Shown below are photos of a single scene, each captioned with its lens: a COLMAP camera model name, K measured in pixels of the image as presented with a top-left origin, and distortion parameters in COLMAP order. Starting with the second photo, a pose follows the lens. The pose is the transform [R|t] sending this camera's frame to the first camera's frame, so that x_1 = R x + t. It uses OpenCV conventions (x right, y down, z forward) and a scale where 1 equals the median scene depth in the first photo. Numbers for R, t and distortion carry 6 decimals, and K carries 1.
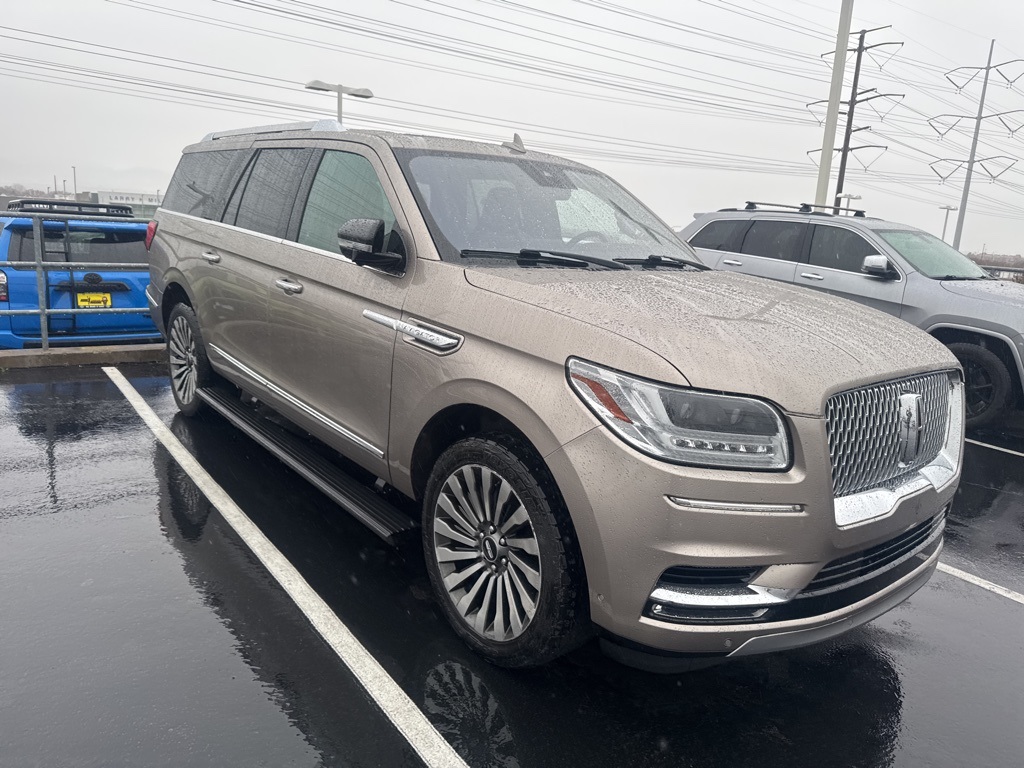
lens RADIAL K [[724.2, 0, 506.5], [0, 724.2, 375.3], [0, 0, 1]] dist [0.028831, -0.032230]
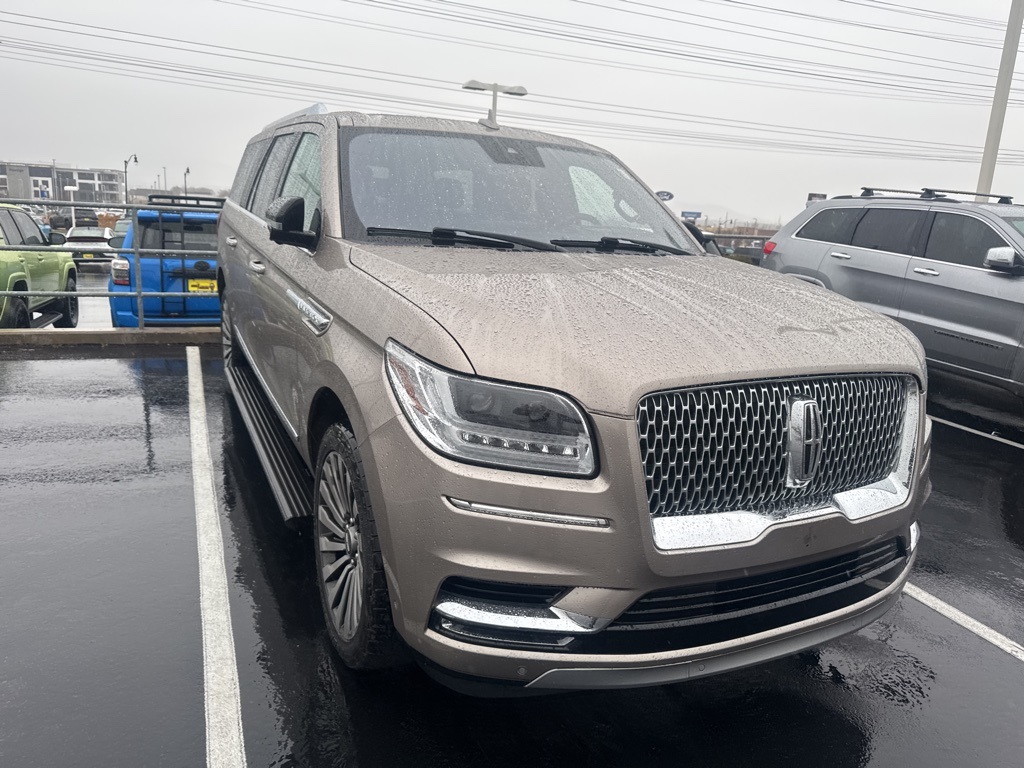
lens RADIAL K [[724.2, 0, 503.2], [0, 724.2, 377.6], [0, 0, 1]] dist [0.028831, -0.032230]
pose [[0.973903, 0.044711, -0.222519, 0.322467], [-0.043249, 0.998999, 0.011443, 0.005162], [0.222808, -0.001520, 0.974861, 0.102329]]
